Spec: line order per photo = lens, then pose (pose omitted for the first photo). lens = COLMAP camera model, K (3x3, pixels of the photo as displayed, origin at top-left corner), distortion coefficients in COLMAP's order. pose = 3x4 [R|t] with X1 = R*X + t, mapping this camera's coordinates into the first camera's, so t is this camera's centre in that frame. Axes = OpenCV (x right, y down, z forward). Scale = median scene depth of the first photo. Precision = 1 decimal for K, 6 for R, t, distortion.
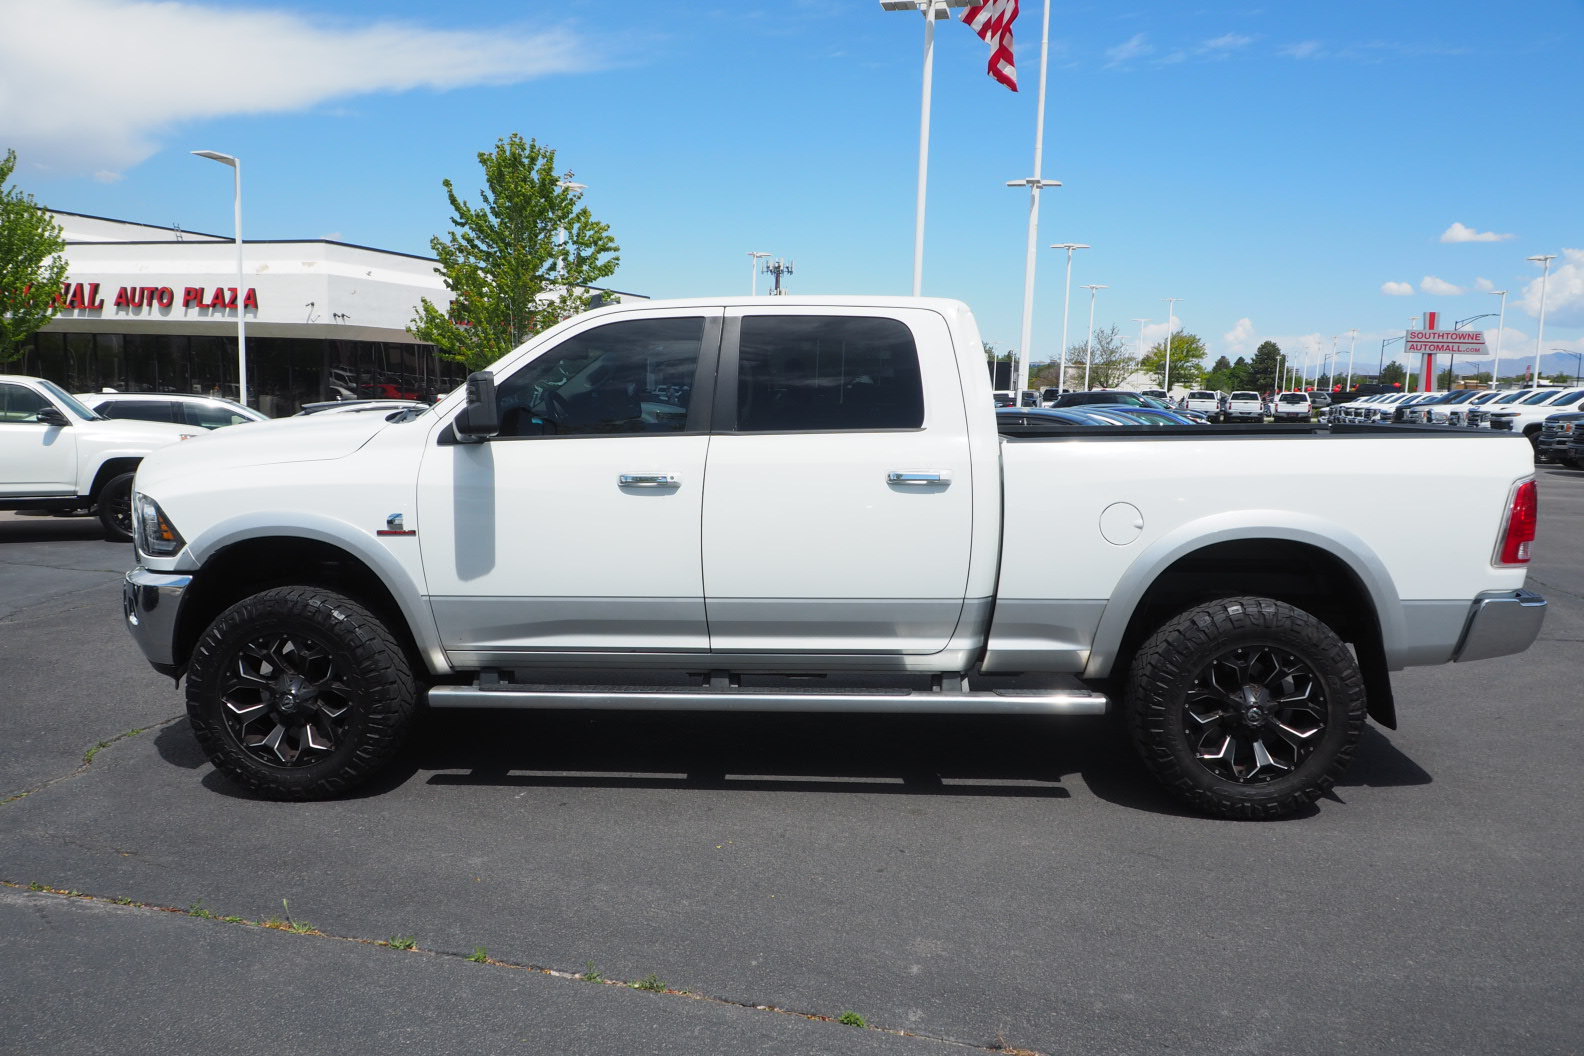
lens RADIAL K [[1121.1, 0, 795.8], [0, 1121.1, 520.8], [0, 0, 1]] dist [-0.020019, -0.001465]
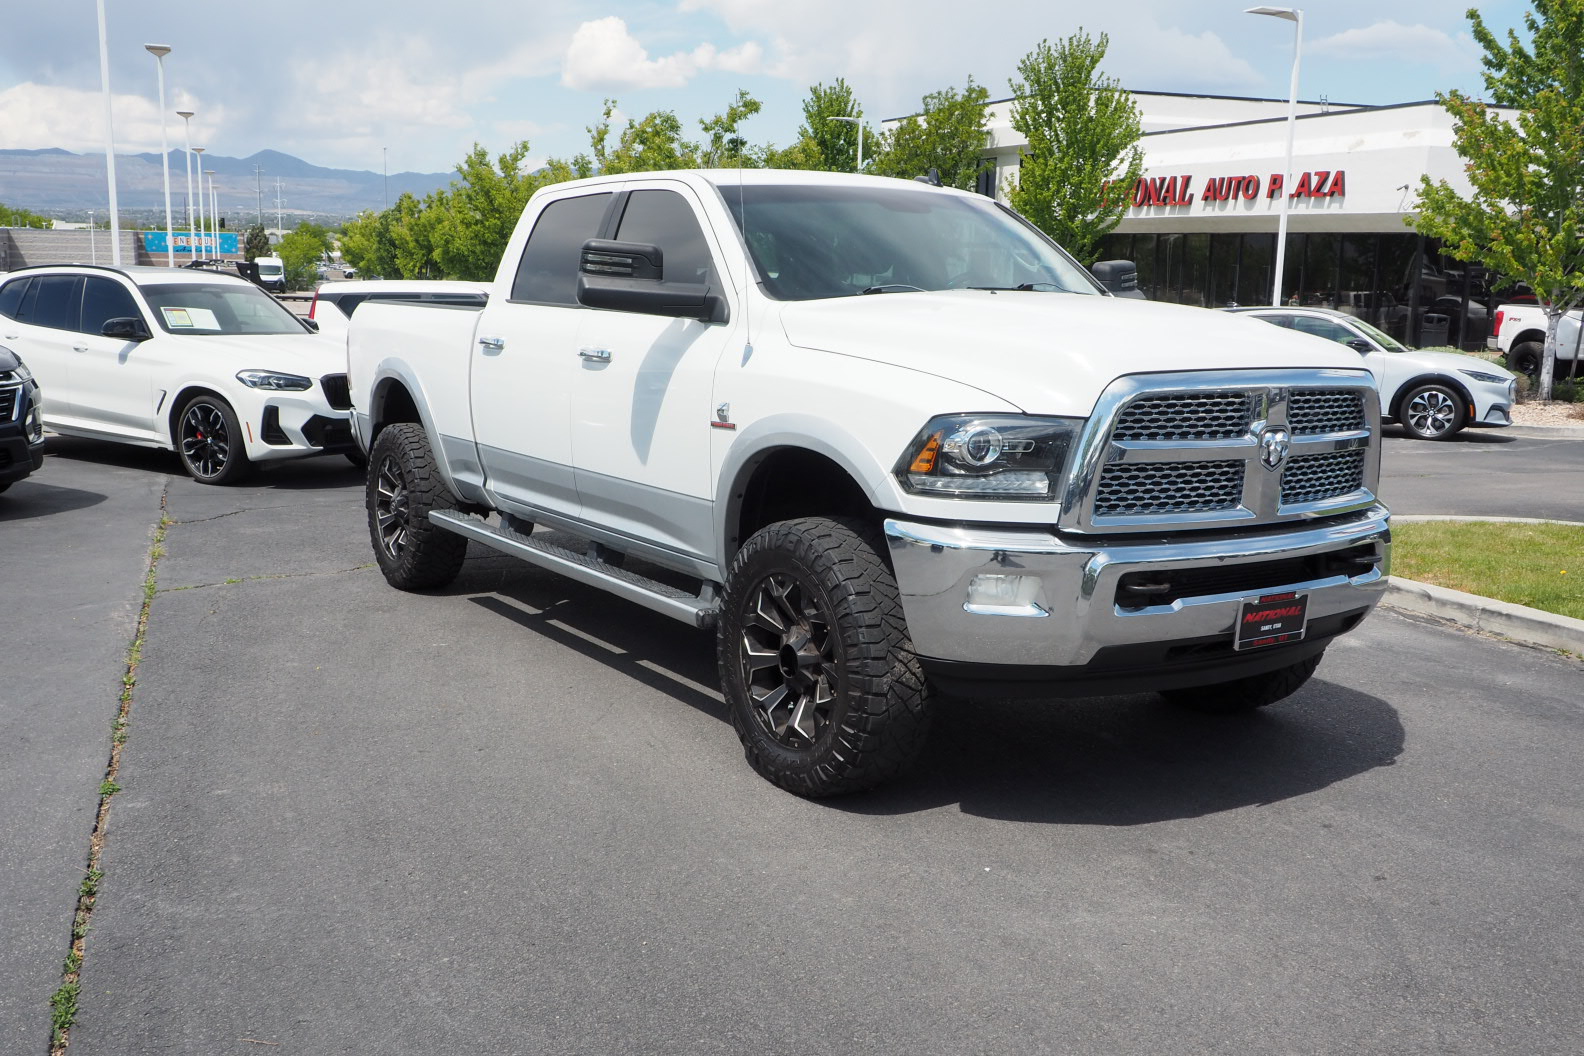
lens RADIAL K [[1484.0, 0, 792.0], [0, 1484.0, 528.0], [0, 0, 1]] dist [-0.014416, 0.000294]
pose [[0.616277, 0.124906, -0.777561, 0.130235], [-0.099814, 0.991768, 0.080206, -0.001652], [0.781179, 0.028182, 0.623671, 0.045250]]
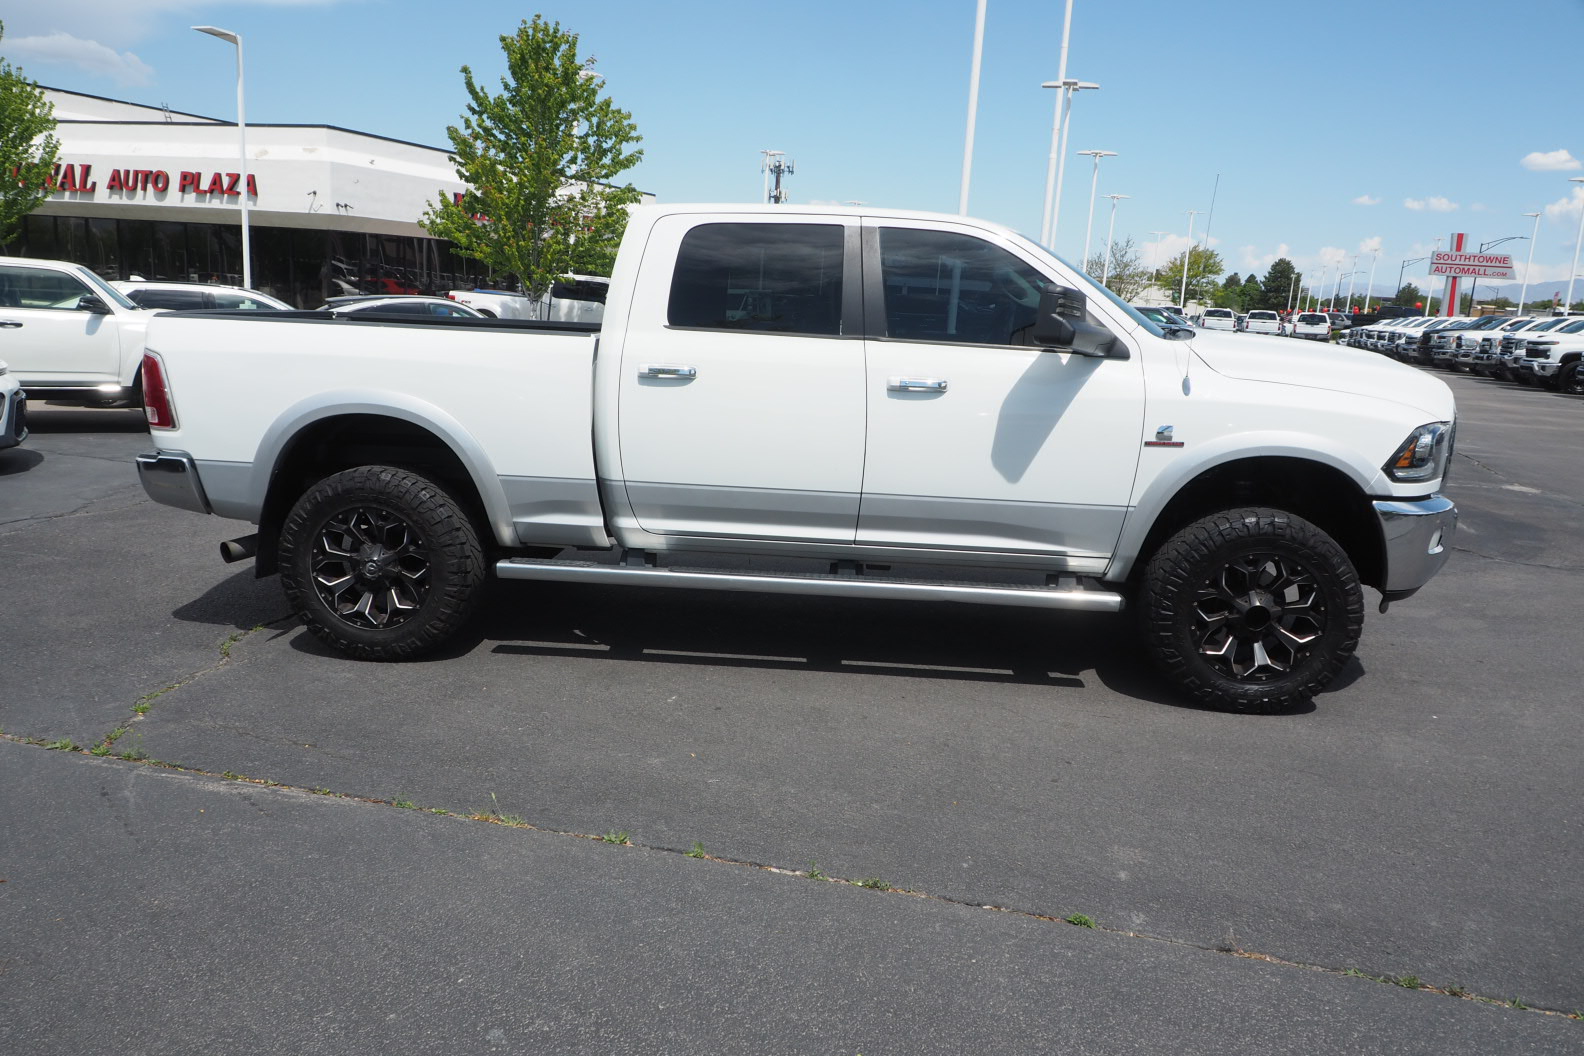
lens RADIAL K [[1141.1, 0, 788.1], [0, 1141.1, 525.0], [0, 0, 1]] dist [-0.022468, 0.006229]
pose [[0.999615, 0.027725, -0.000443, -0.015127], [-0.027594, 0.996227, 0.082280, 0.000180], [0.002723, -0.082236, 0.996609, -0.001274]]
